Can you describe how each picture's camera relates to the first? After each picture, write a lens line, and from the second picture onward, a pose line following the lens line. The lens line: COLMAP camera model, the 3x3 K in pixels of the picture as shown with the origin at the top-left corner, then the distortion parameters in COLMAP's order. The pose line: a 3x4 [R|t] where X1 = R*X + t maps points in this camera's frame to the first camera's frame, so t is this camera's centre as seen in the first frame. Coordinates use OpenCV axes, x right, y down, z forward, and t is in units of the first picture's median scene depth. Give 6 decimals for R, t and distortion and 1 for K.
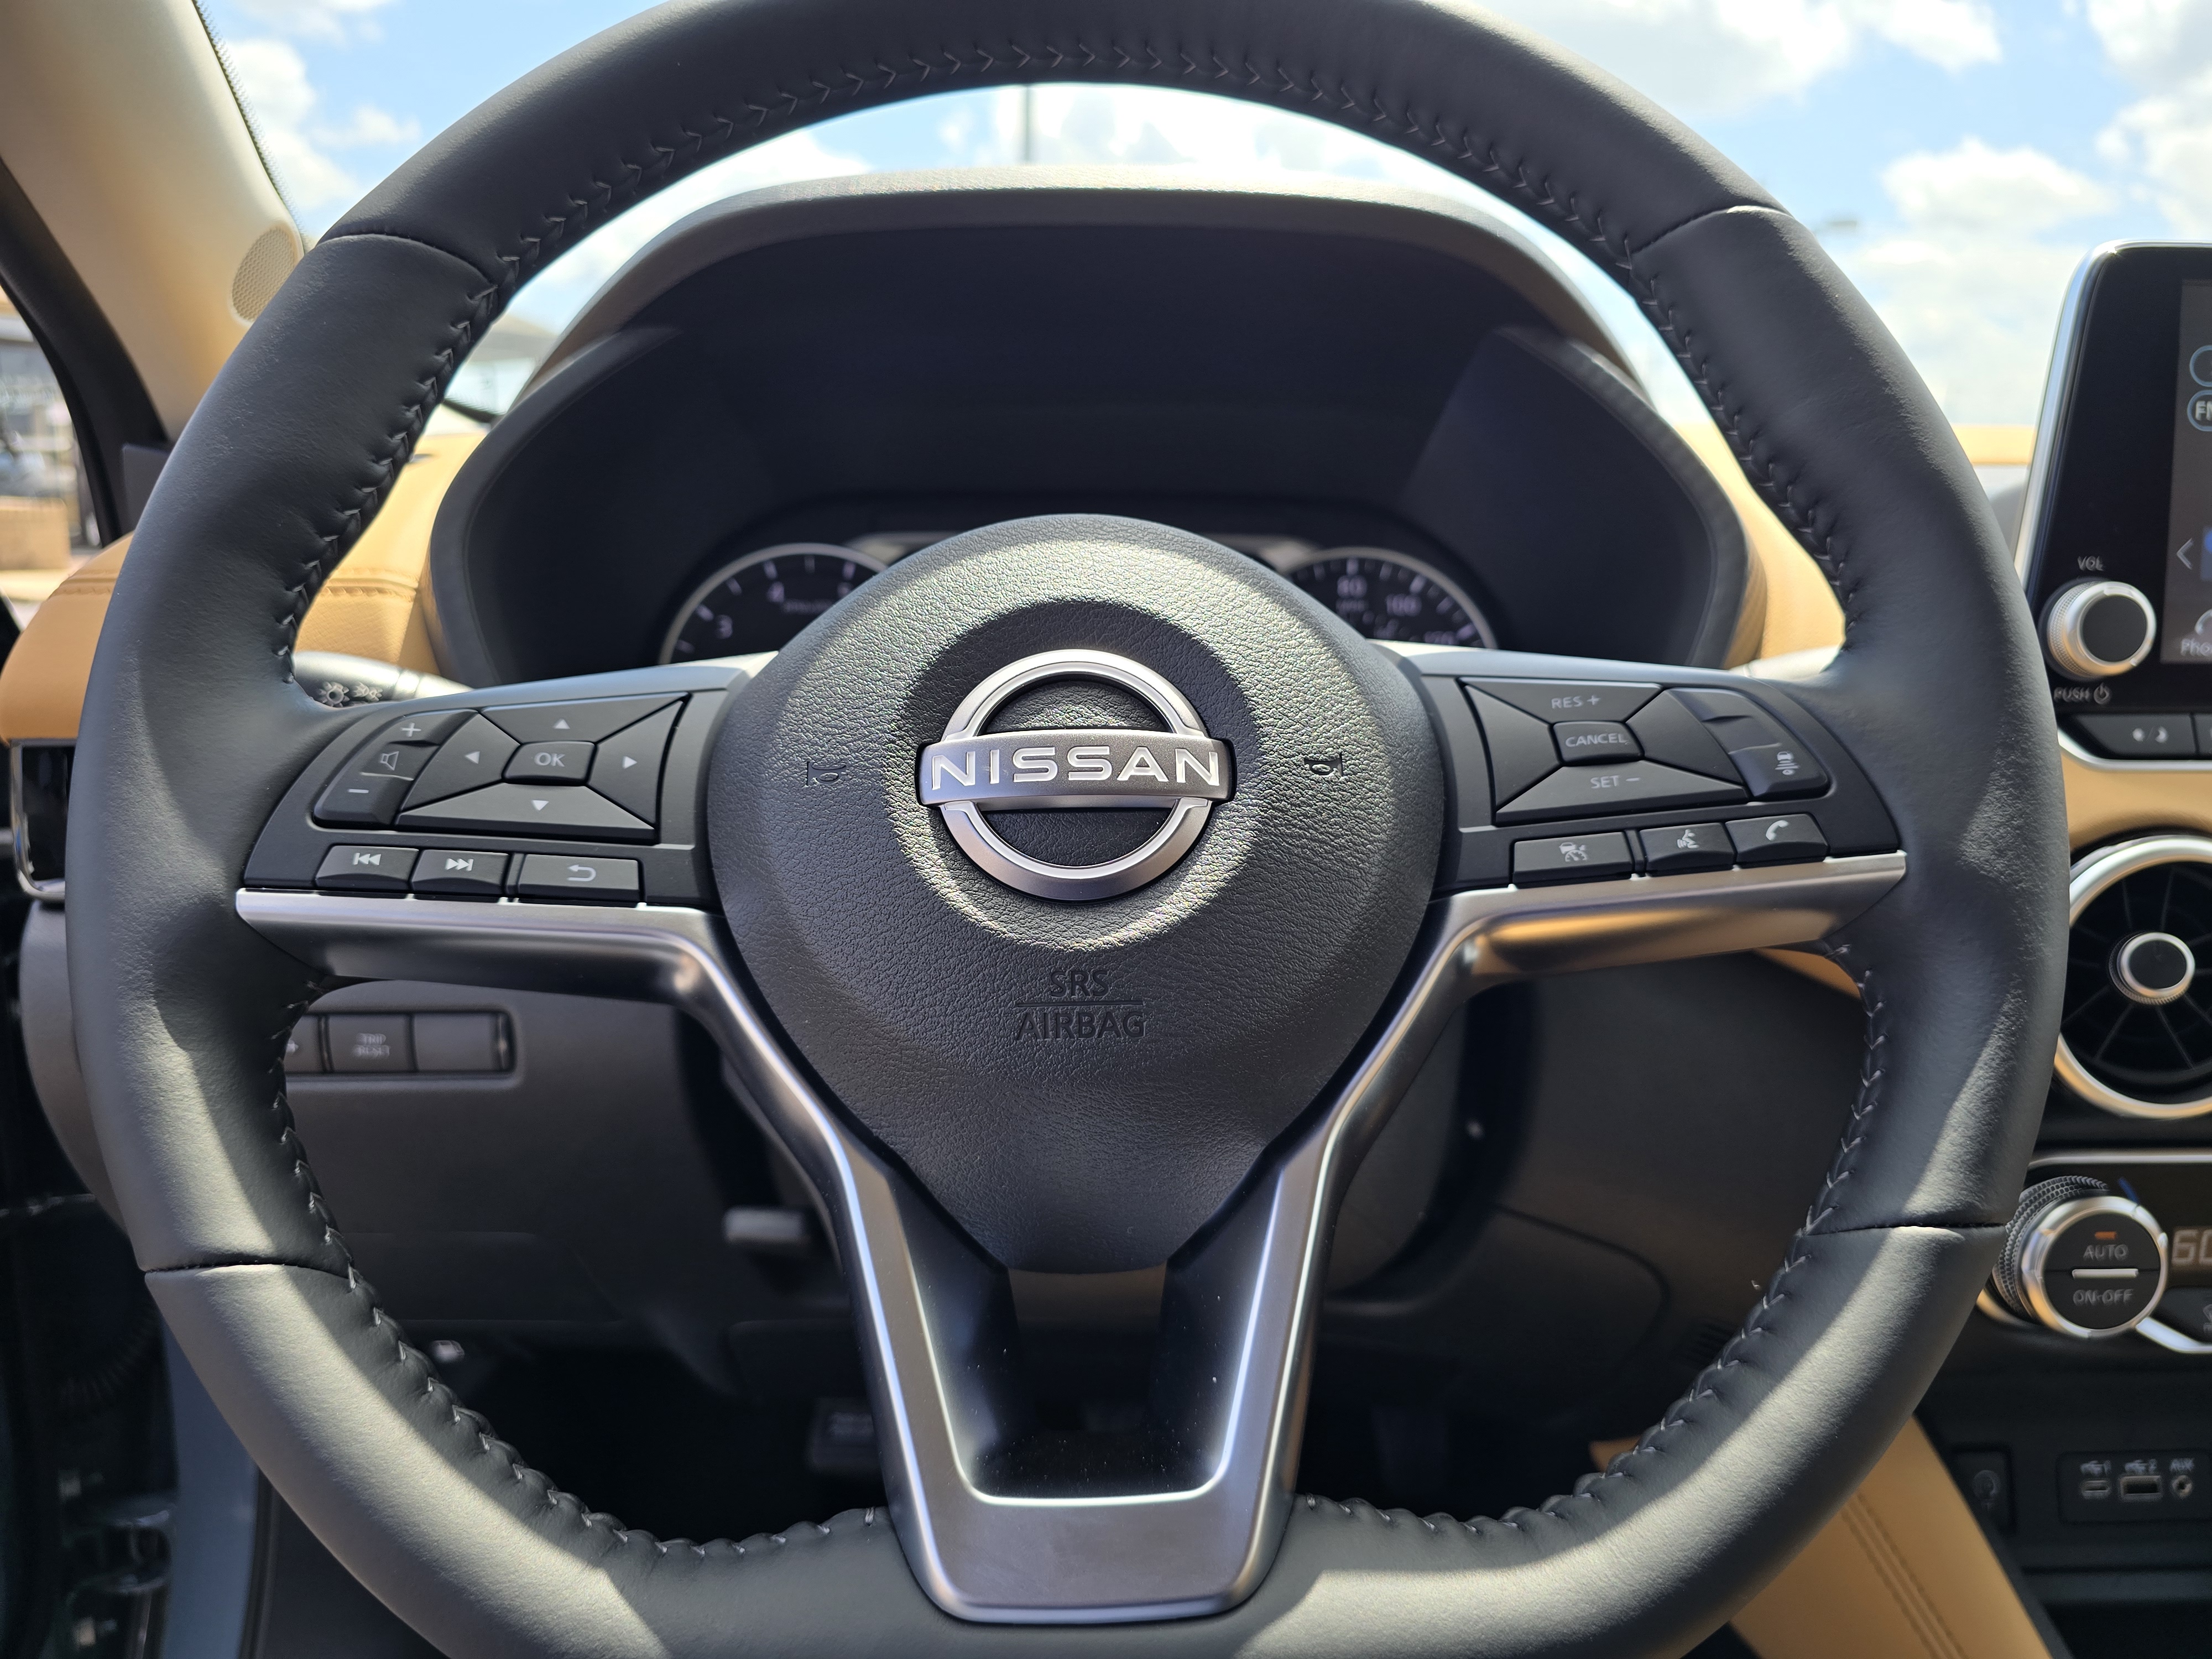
lens RADIAL K [[1591.5, 0, 1116.4], [0, 1591.5, 815.9], [0, 0, 1]] dist [-0.004768, -0.014618]
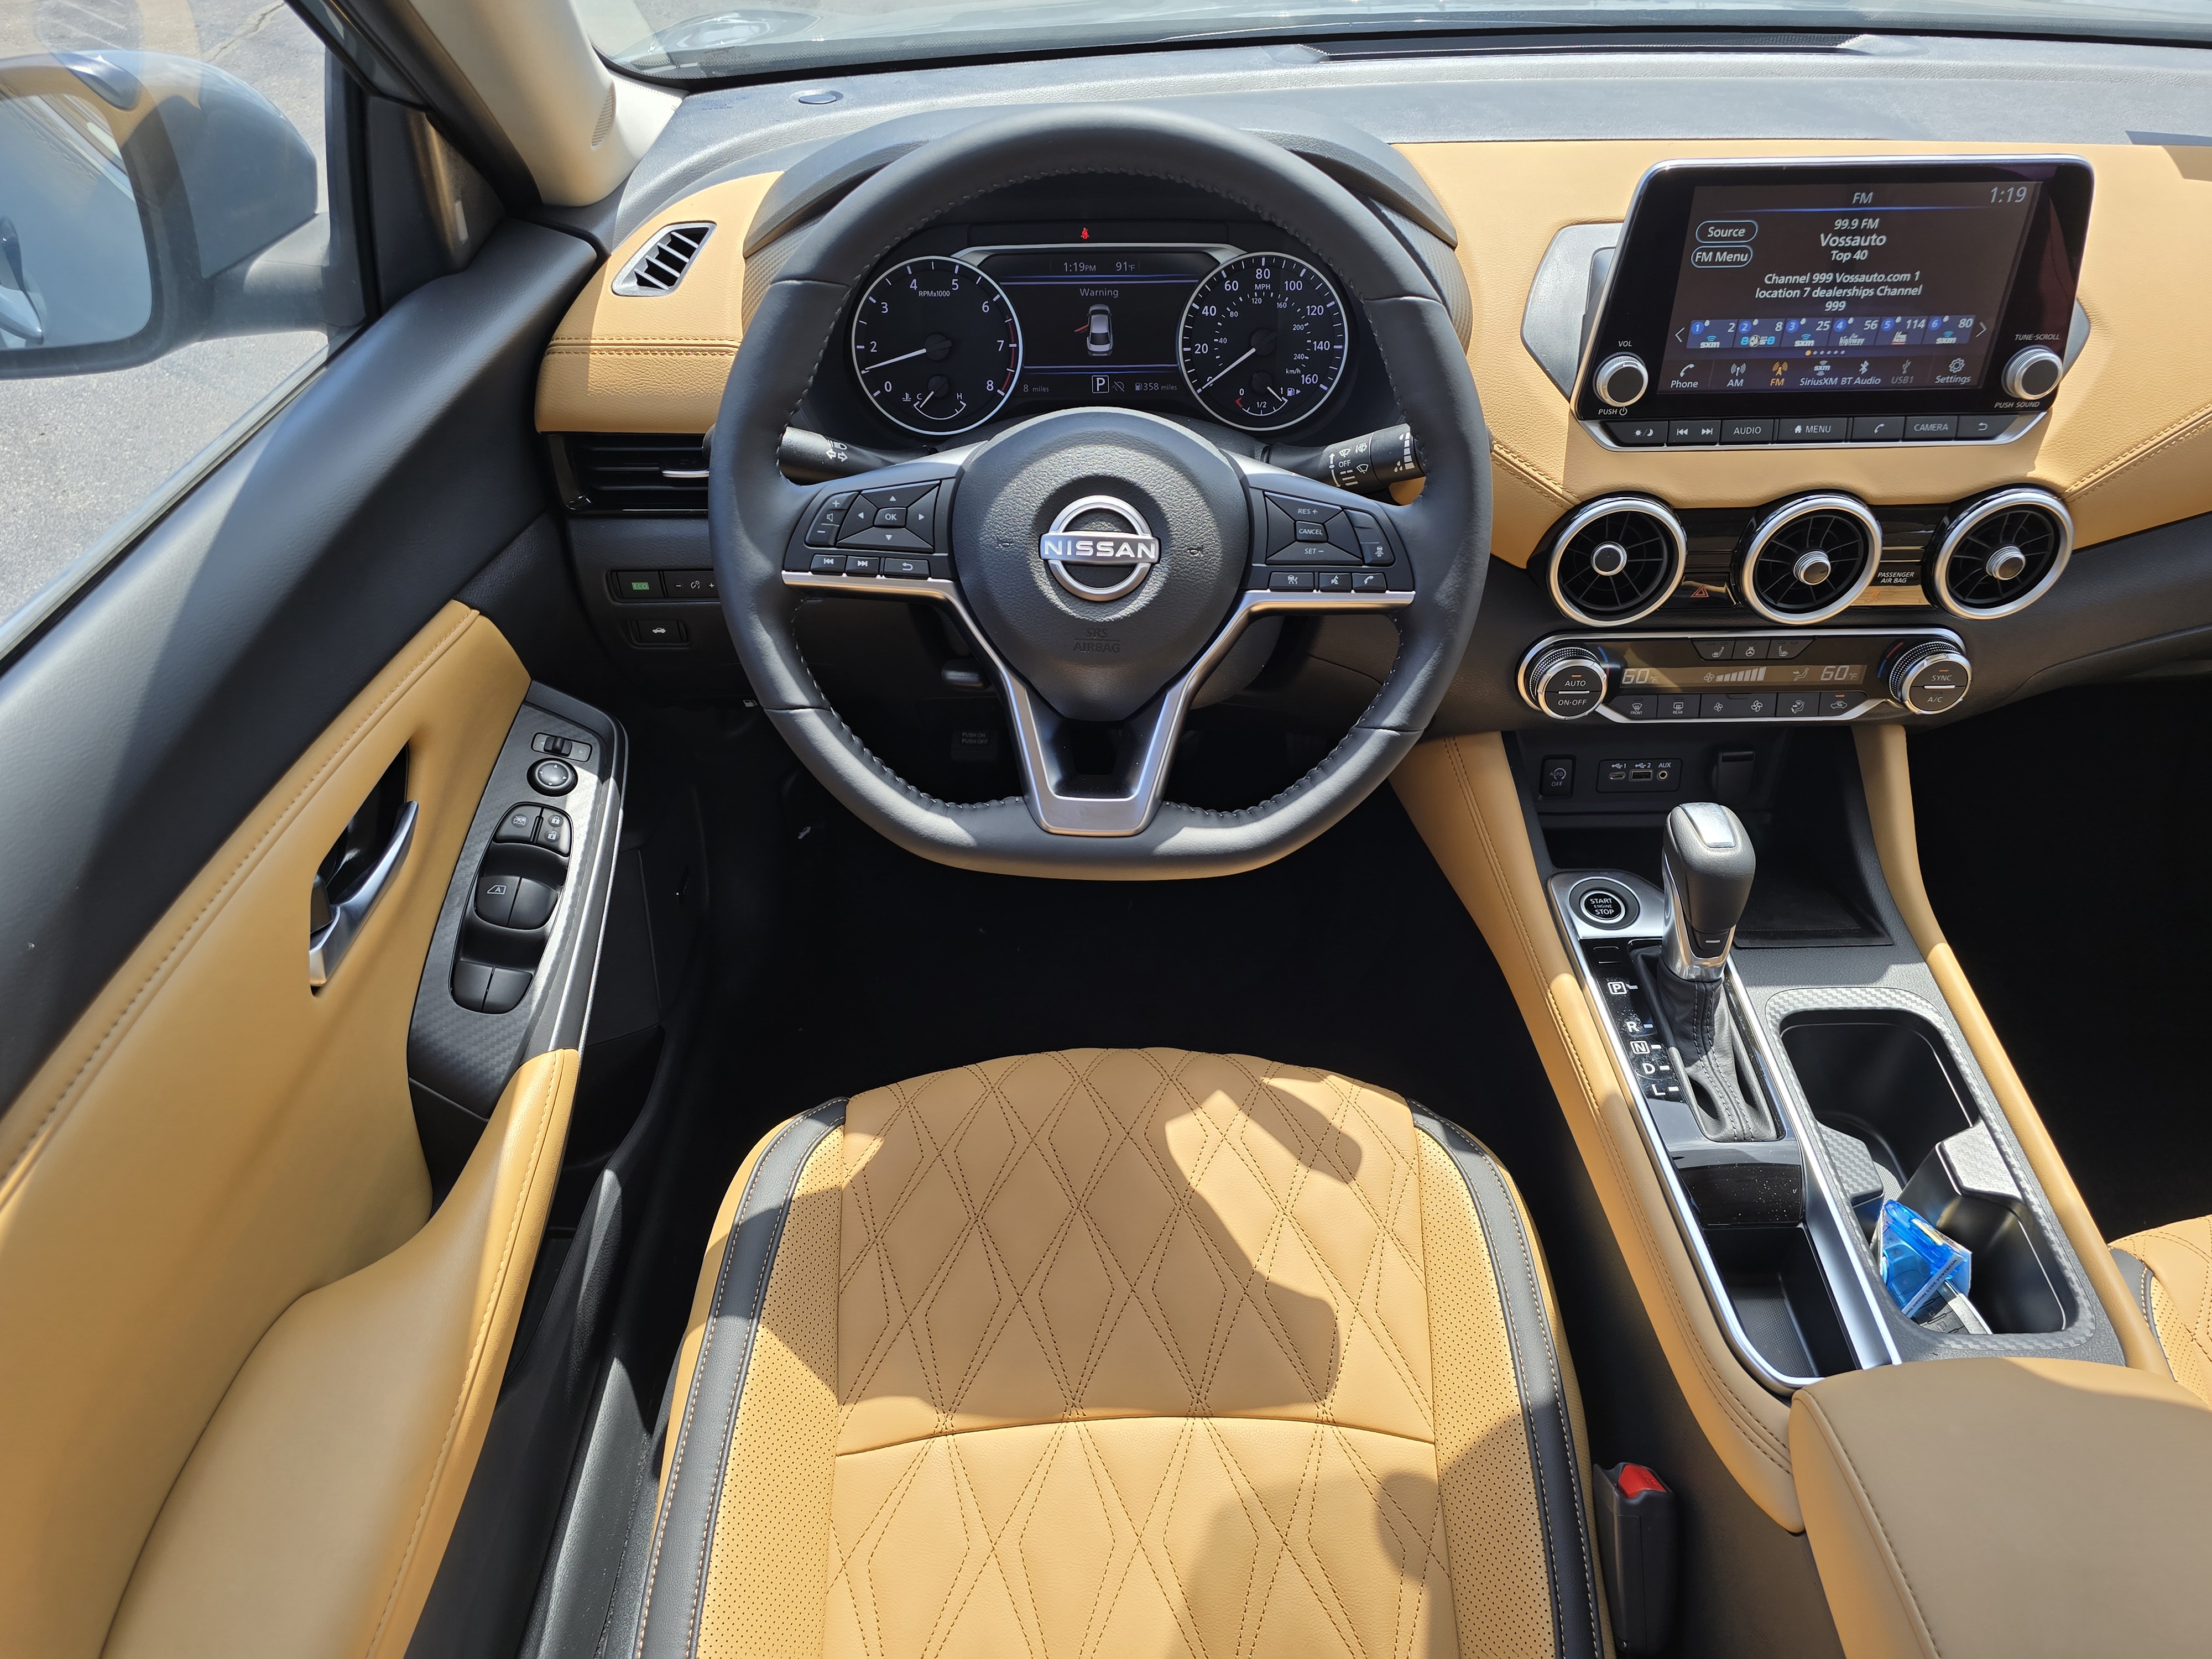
lens RADIAL K [[1510.9, 0, 1111.8], [0, 1510.9, 837.4], [0, 0, 1]] dist [0.048170, -0.052646]
pose [[0.998331, 0.056790, 0.010486, -0.005273], [-0.054874, 0.876259, 0.478705, -0.803000], [0.017997, -0.478481, 0.877913, -1.412147]]
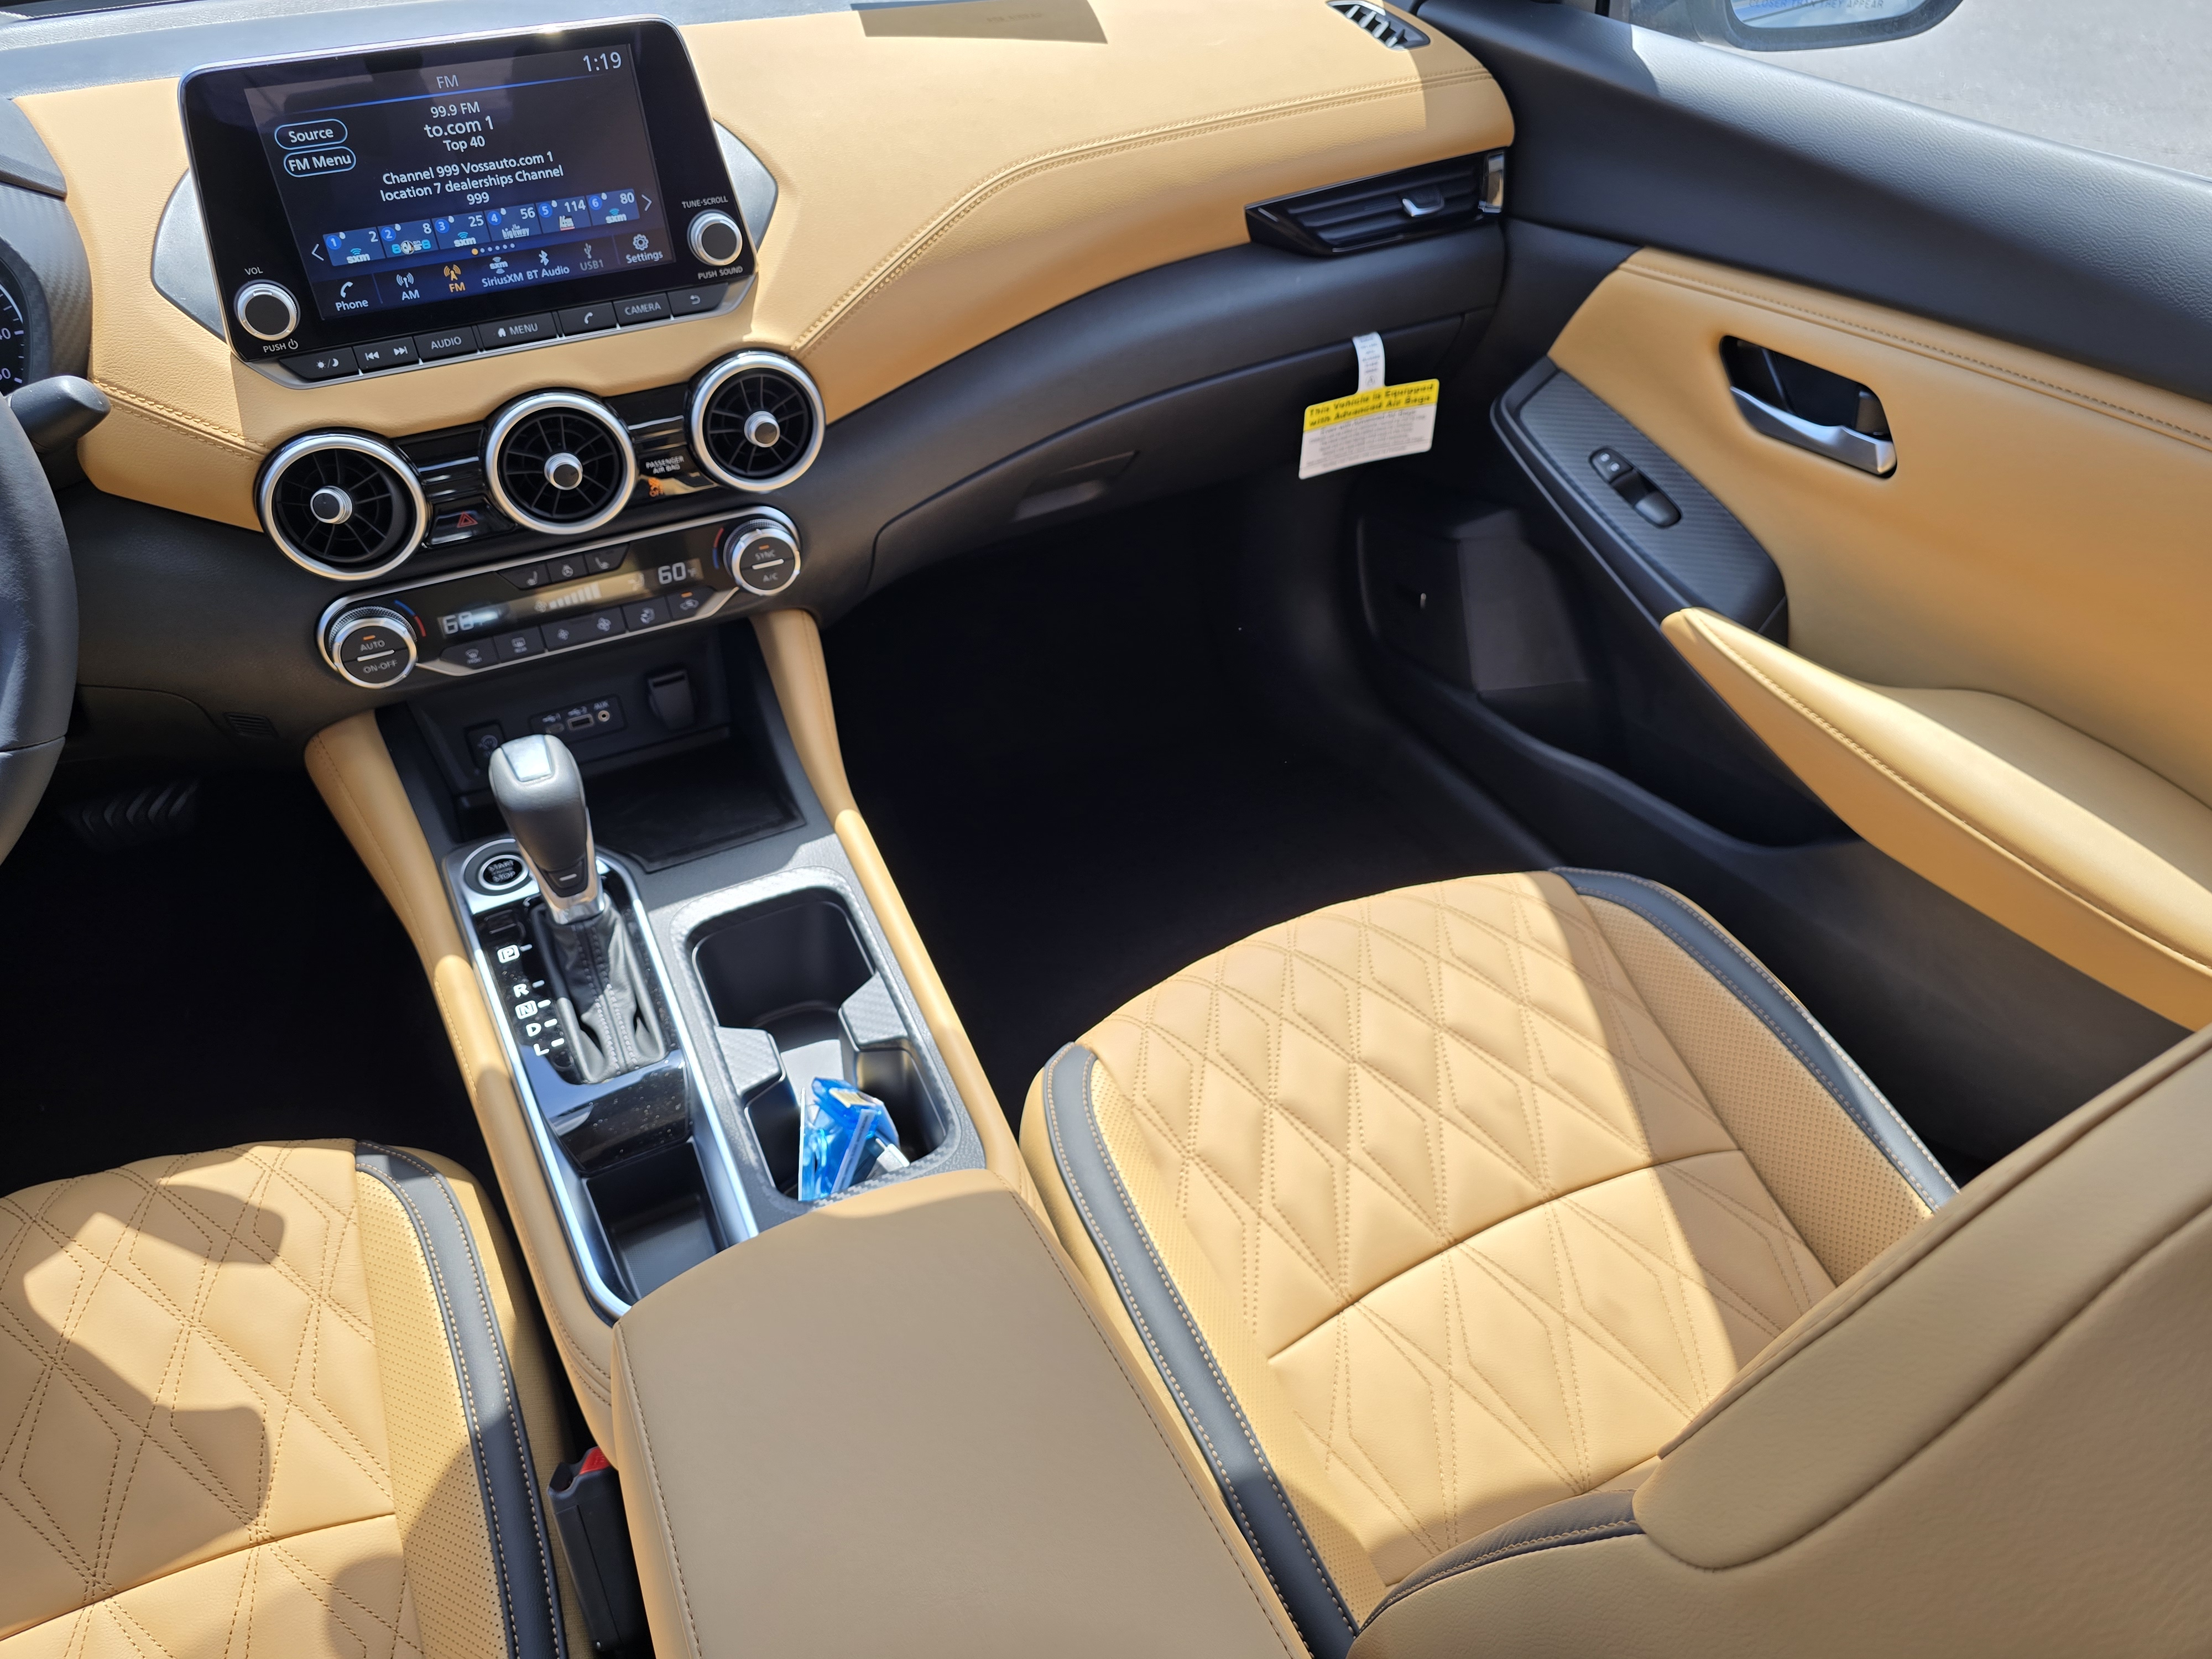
lens RADIAL K [[1510.9, 0, 1122.0], [0, 1510.9, 815.1], [0, 0, 1]] dist [0.048170, -0.052646]
pose [[0.912503, -0.219342, 0.345293, 1.176515], [0.037350, 0.885241, 0.463631, -0.626893], [-0.407361, -0.410168, 0.815977, -1.521242]]
